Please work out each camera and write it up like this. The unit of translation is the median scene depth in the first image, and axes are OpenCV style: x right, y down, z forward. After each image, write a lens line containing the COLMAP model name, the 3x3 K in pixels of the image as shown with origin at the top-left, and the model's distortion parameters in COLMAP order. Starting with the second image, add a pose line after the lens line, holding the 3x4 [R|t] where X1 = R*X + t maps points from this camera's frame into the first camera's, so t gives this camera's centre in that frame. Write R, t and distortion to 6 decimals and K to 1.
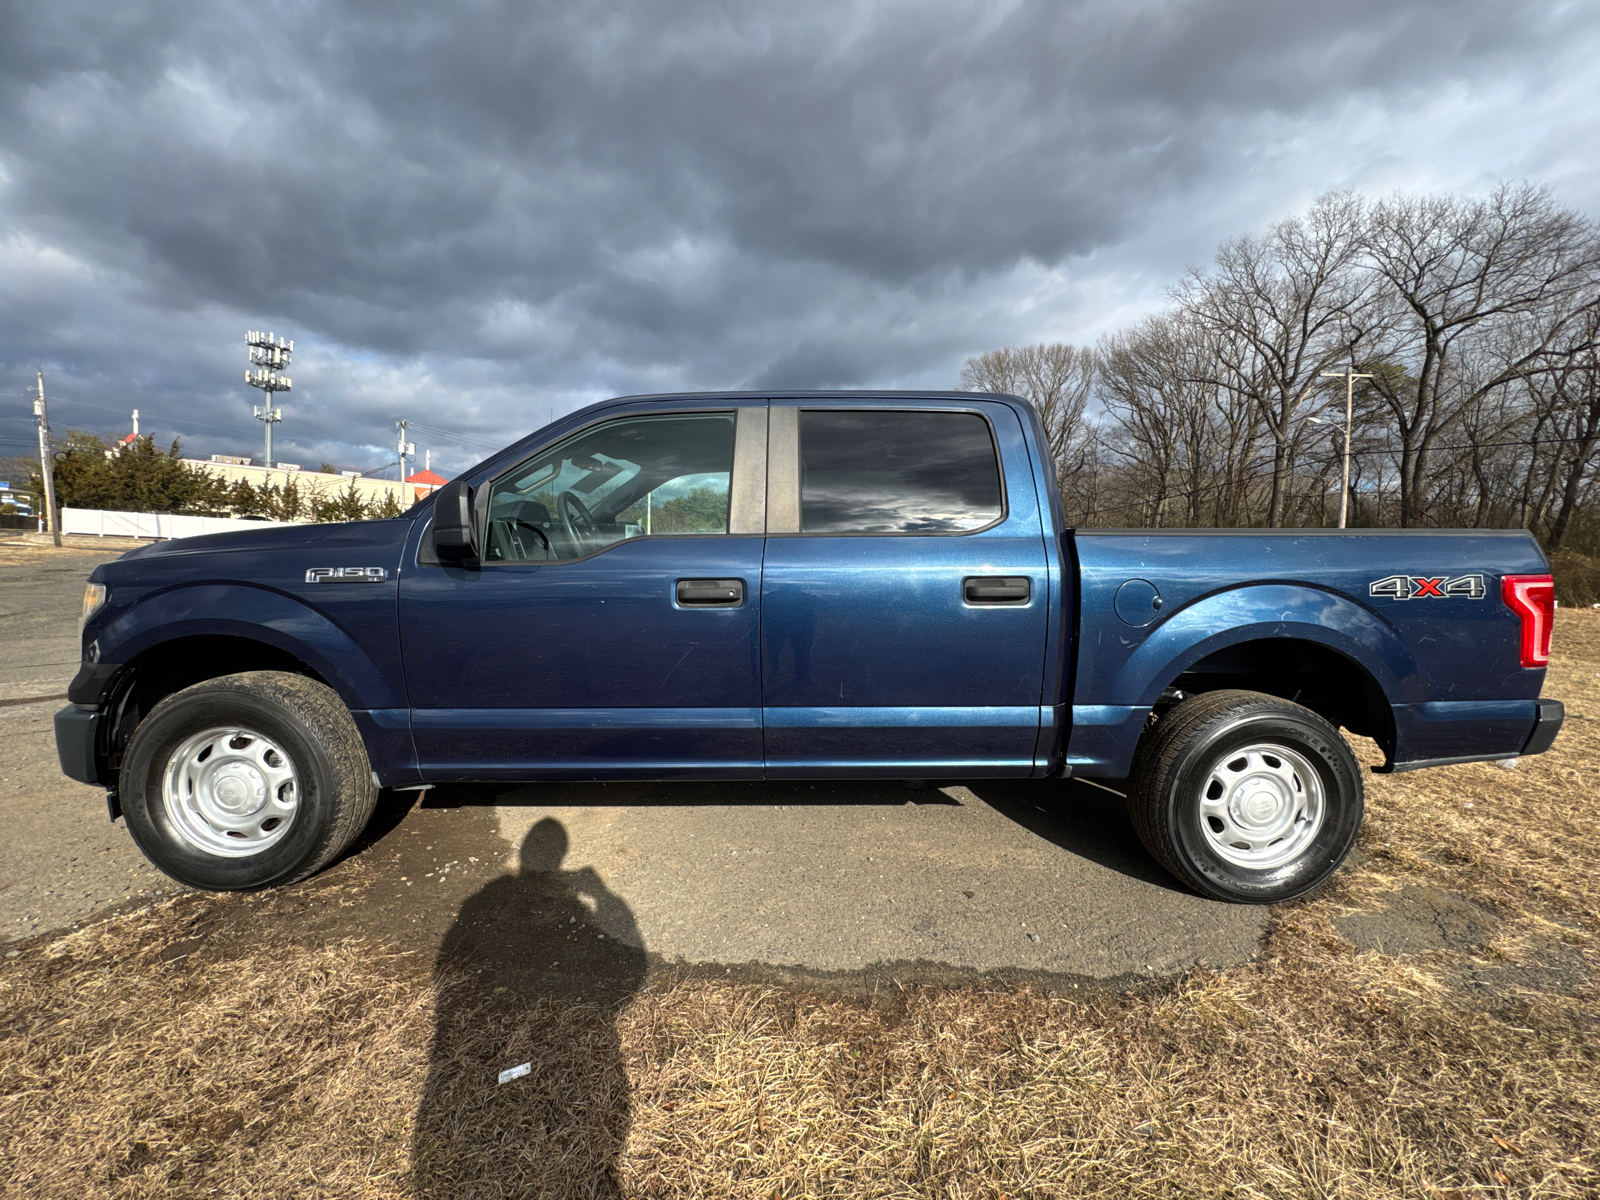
lens RADIAL K [[635.8, 0, 800.0], [0, 635.8, 600.0], [0, 0, 1]] dist [-0.008176, 0.000043]
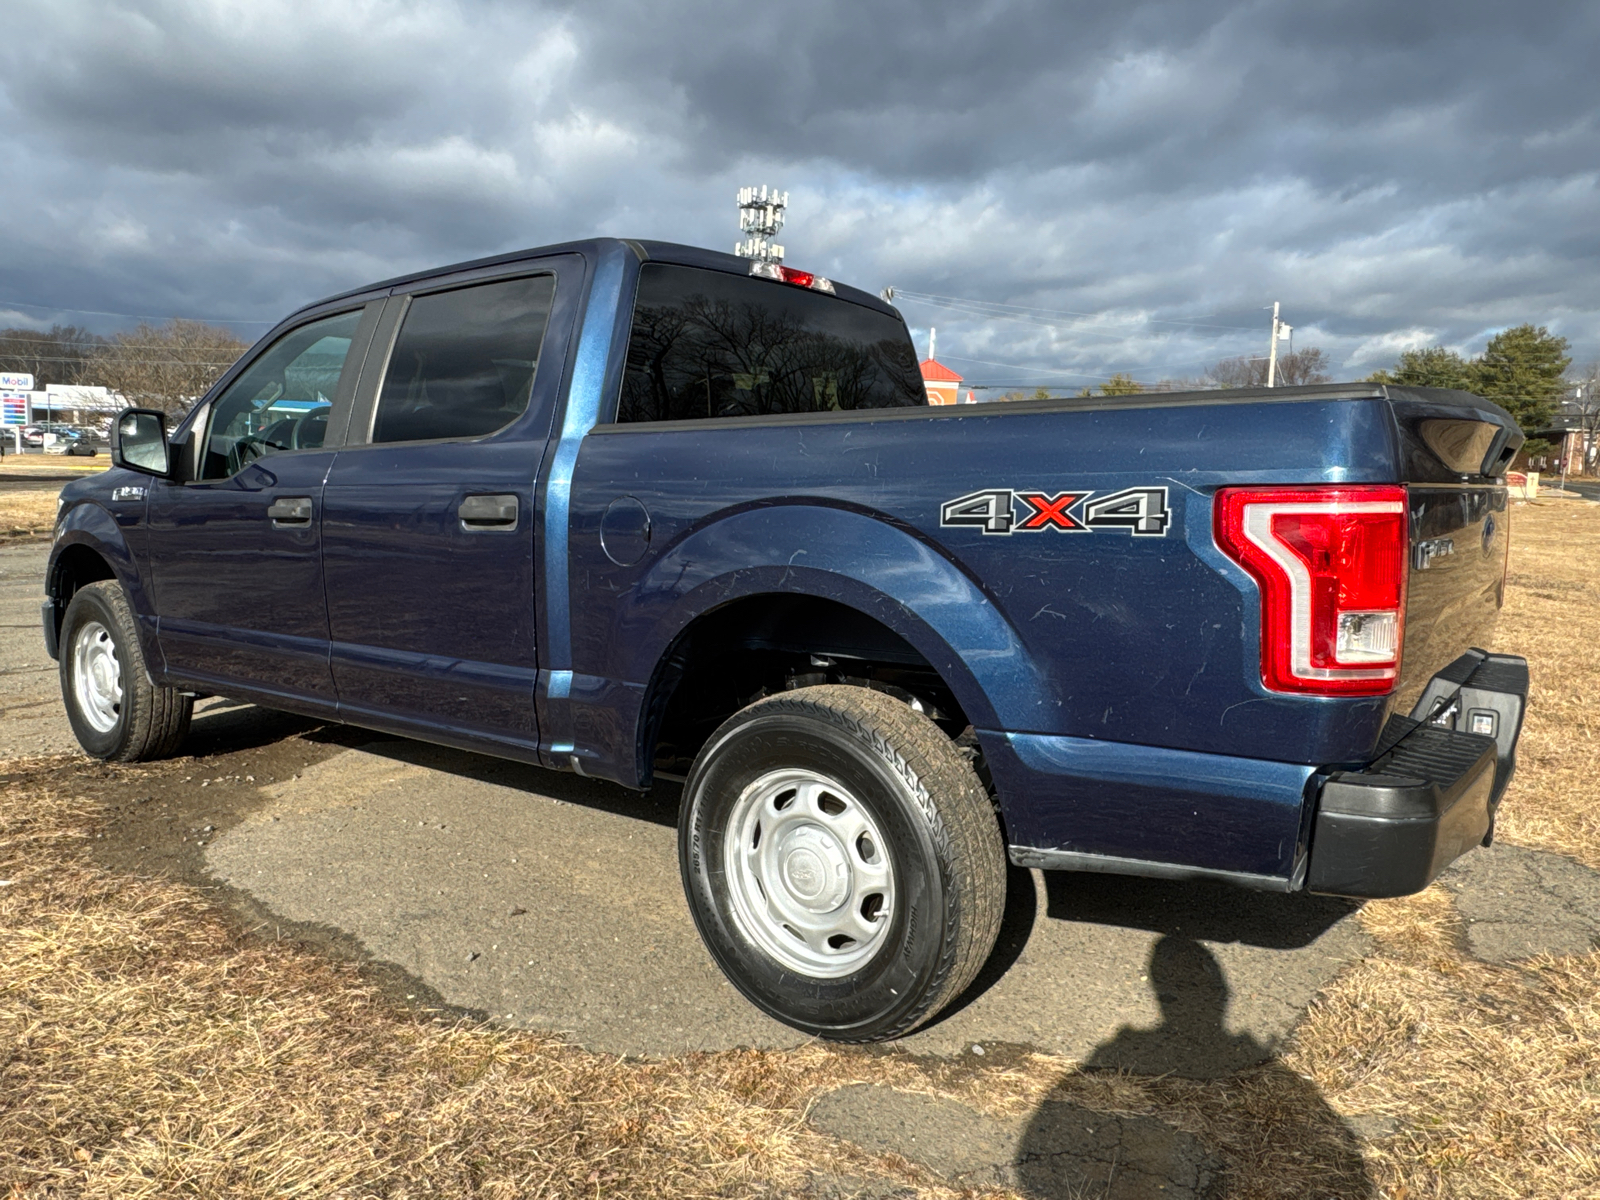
lens RADIAL K [[1146.5, 0, 805.9], [0, 1146.5, 591.9], [0, 0, 1]] dist [-0.003840, 0.004691]
pose [[0.774777, 0.048988, -0.630333, 1.438622], [-0.038037, 0.998799, 0.030871, 0.023684], [0.631089, 0.000058, 0.775711, 0.154701]]
